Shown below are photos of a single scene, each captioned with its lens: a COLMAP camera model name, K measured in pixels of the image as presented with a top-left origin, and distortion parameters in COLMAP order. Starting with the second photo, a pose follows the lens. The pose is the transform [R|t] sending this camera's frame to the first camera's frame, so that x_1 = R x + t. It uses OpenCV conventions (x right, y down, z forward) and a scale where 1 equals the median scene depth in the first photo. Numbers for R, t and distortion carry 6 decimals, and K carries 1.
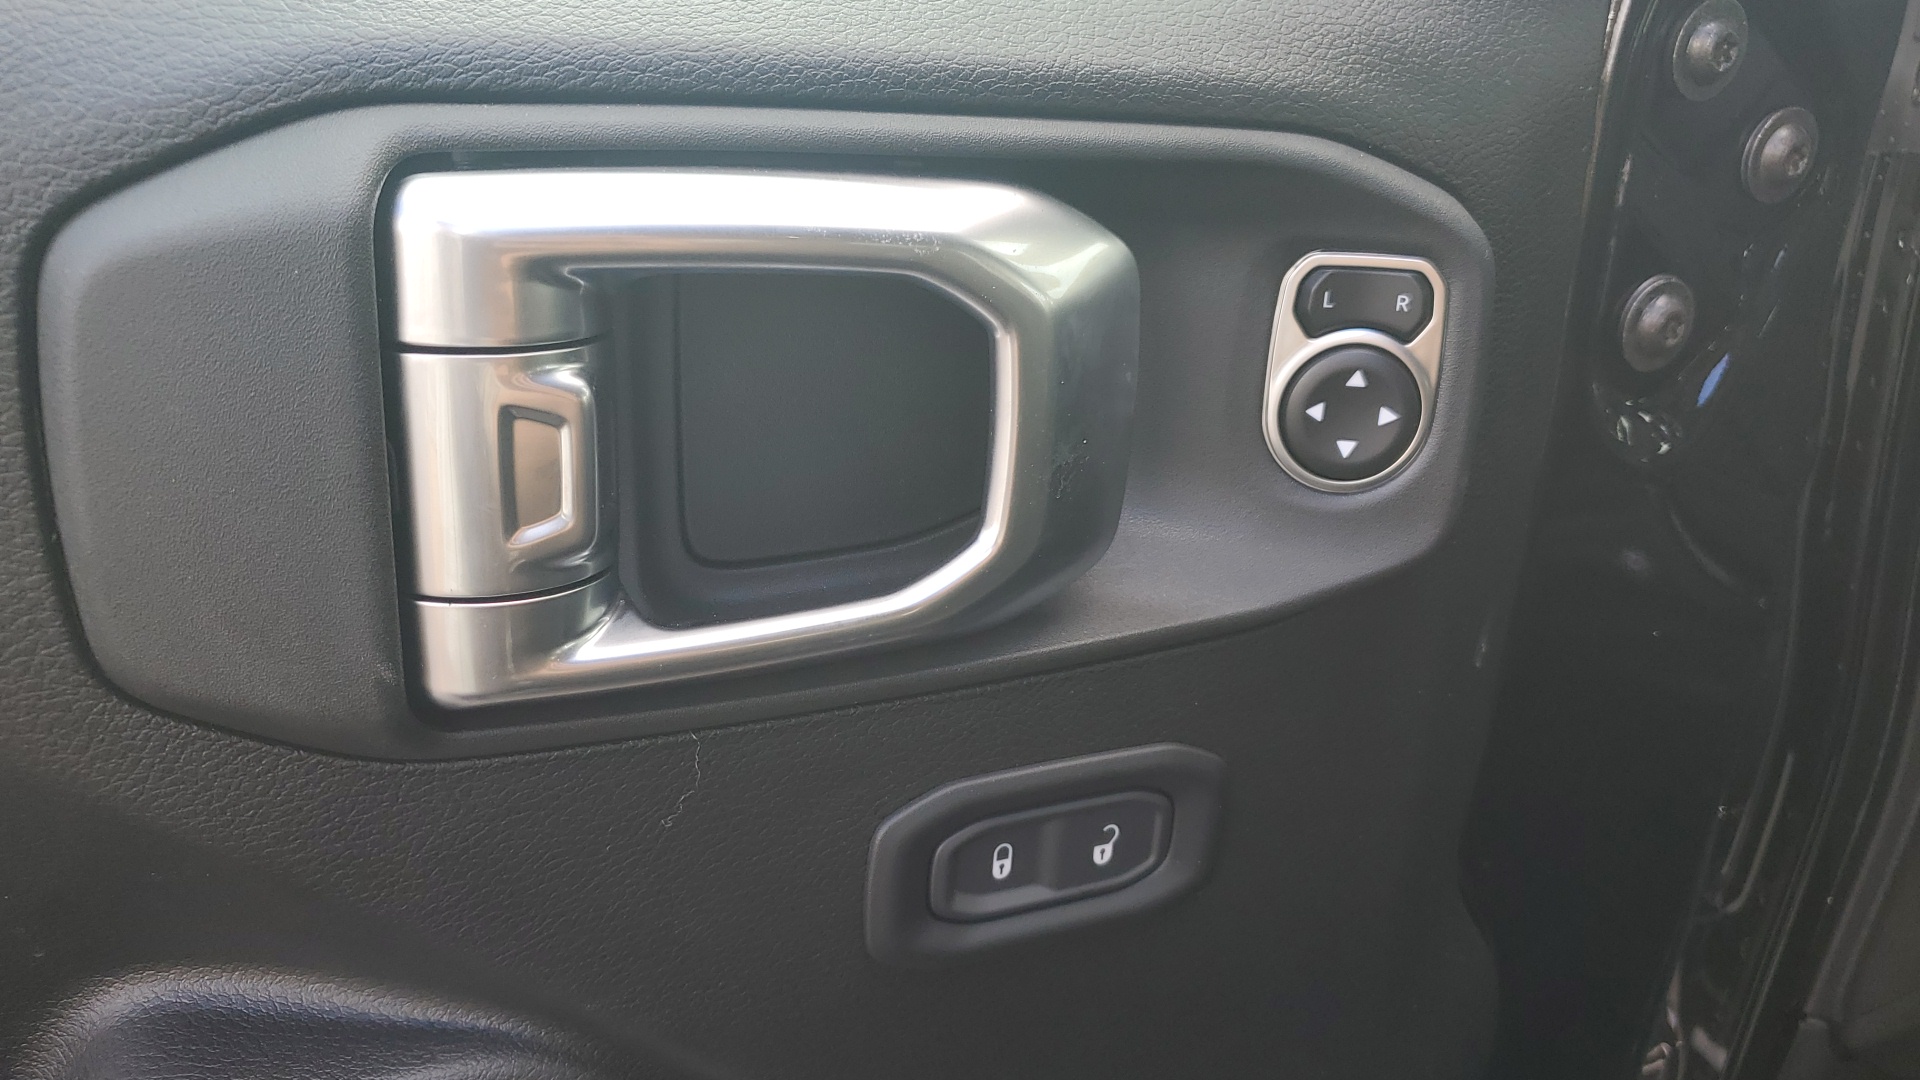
lens RADIAL K [[1520.2, 0, 954.4], [0, 1520.2, 540.3], [0, 0, 1]] dist [0.060336, -0.098159]
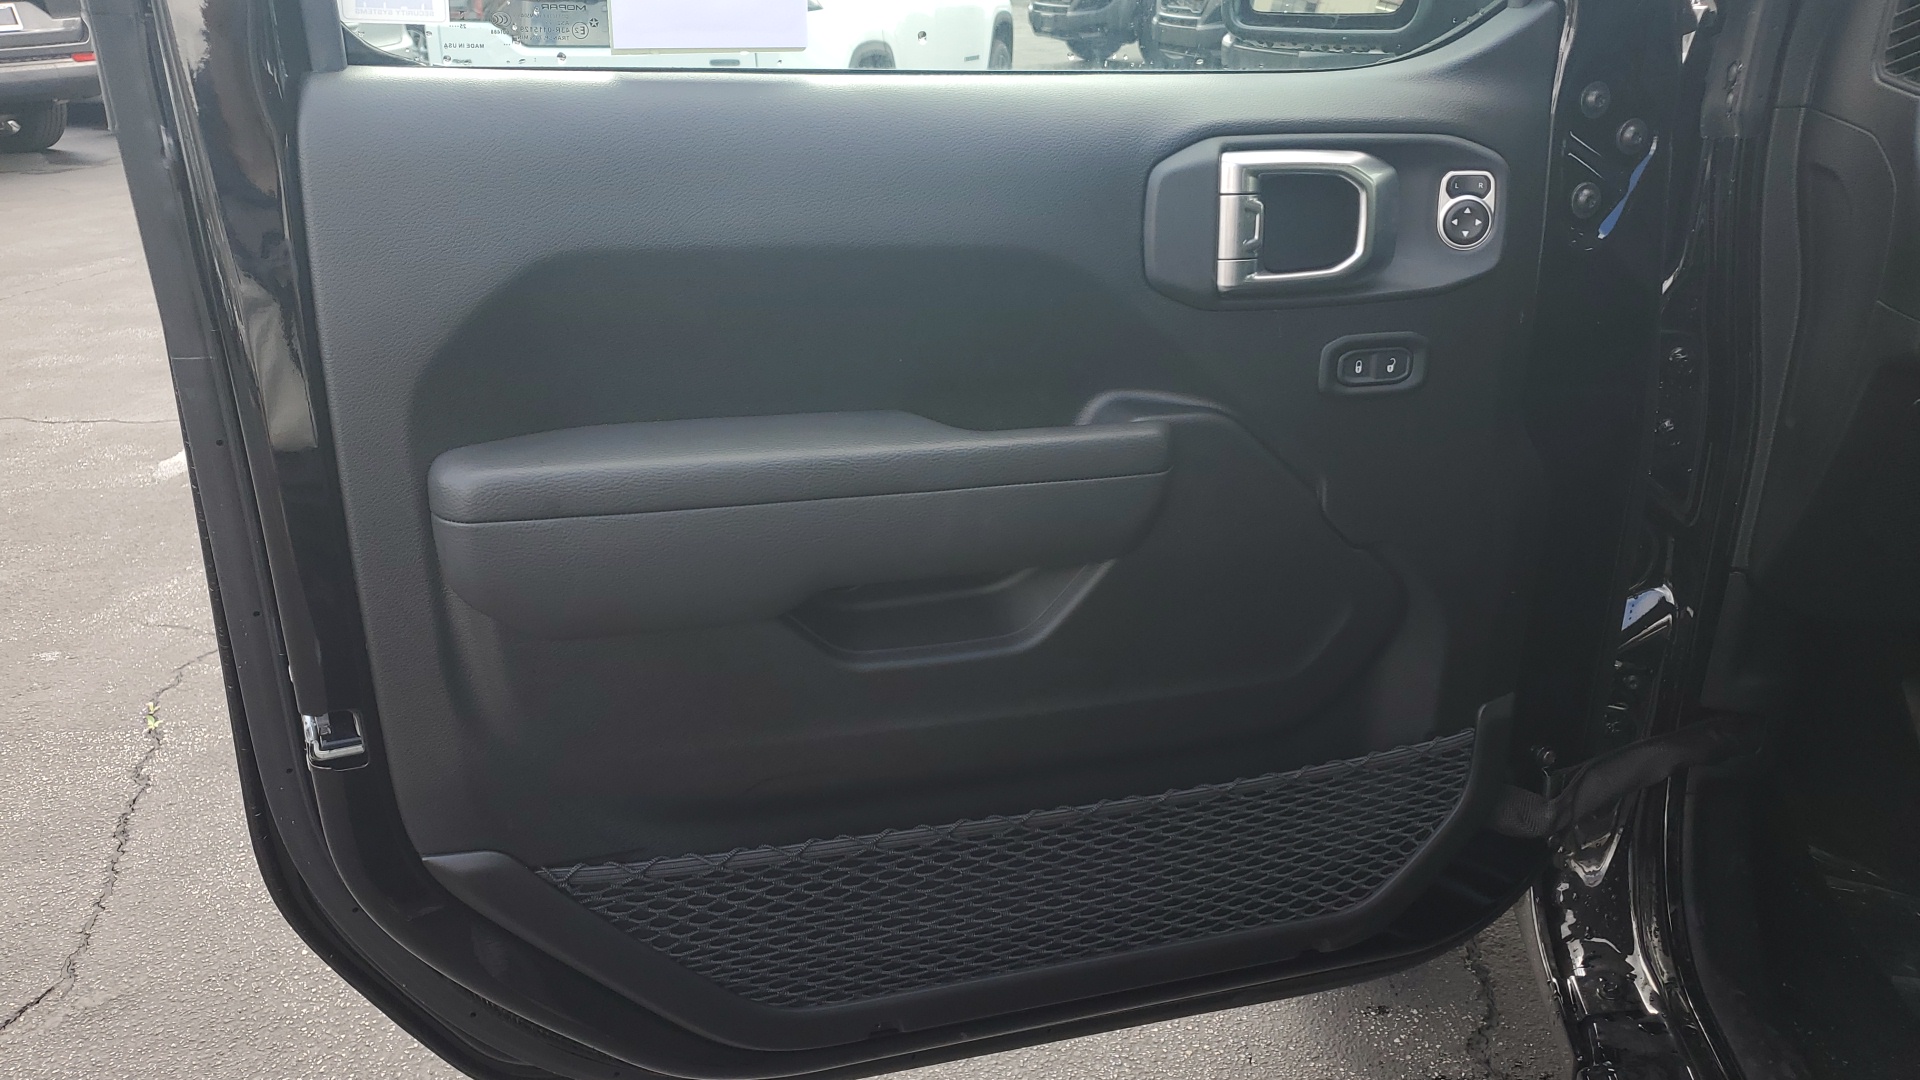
lens RADIAL K [[1483.7, 0, 961.2], [0, 1483.7, 548.6], [0, 0, 1]] dist [0.000834, 0.001281]
pose [[0.992640, -0.030757, -0.117134, -0.449307], [0.024751, 0.998320, -0.052385, 0.743968], [0.118548, 0.049100, 0.991734, -2.188301]]
